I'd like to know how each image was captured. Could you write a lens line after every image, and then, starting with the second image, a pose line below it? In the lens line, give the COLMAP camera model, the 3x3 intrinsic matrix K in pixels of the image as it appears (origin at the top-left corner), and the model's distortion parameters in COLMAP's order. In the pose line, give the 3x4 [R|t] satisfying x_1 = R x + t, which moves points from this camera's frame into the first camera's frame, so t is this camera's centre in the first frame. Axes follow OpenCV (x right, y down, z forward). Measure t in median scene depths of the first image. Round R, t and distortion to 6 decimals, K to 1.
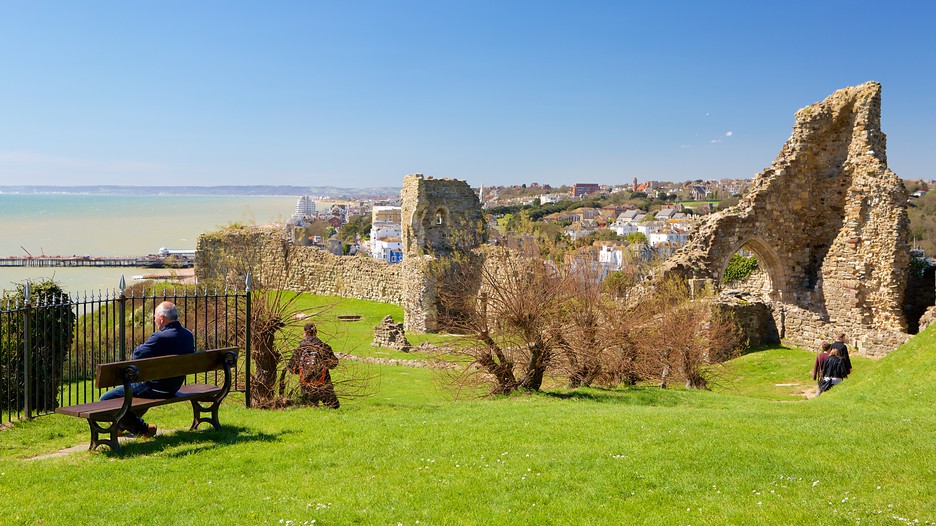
lens RADIAL K [[1275.4, 0, 467.3], [0, 1275.4, 241.7], [0, 0, 1]] dist [0.039423, 0.000000]
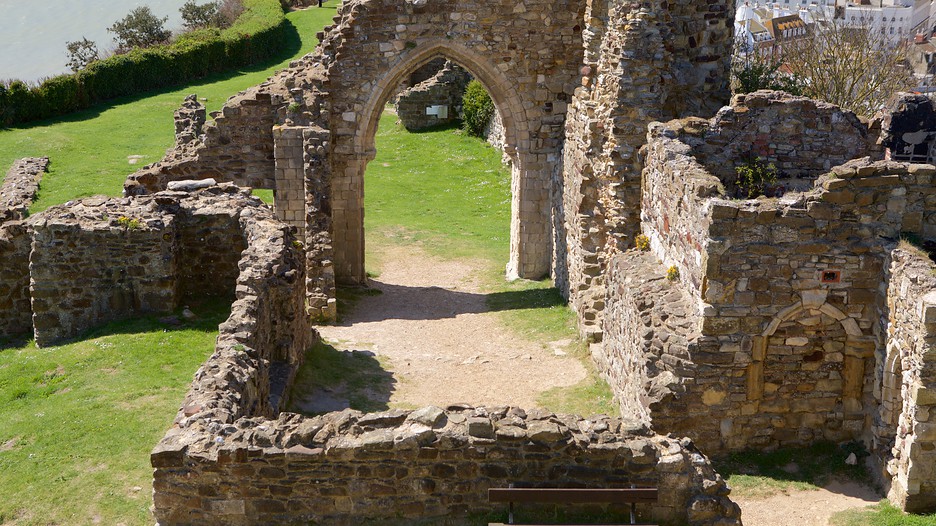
lens RADIAL K [[1369.5, 0, 463.5], [0, 1369.5, 261.6], [0, 0, 1]] dist [0.056642, 0.000000]
pose [[0.918328, 0.119621, -0.377311, 0.432379], [-0.017349, 0.964489, 0.263554, -0.060814], [0.395439, -0.235483, 0.887793, 0.497489]]
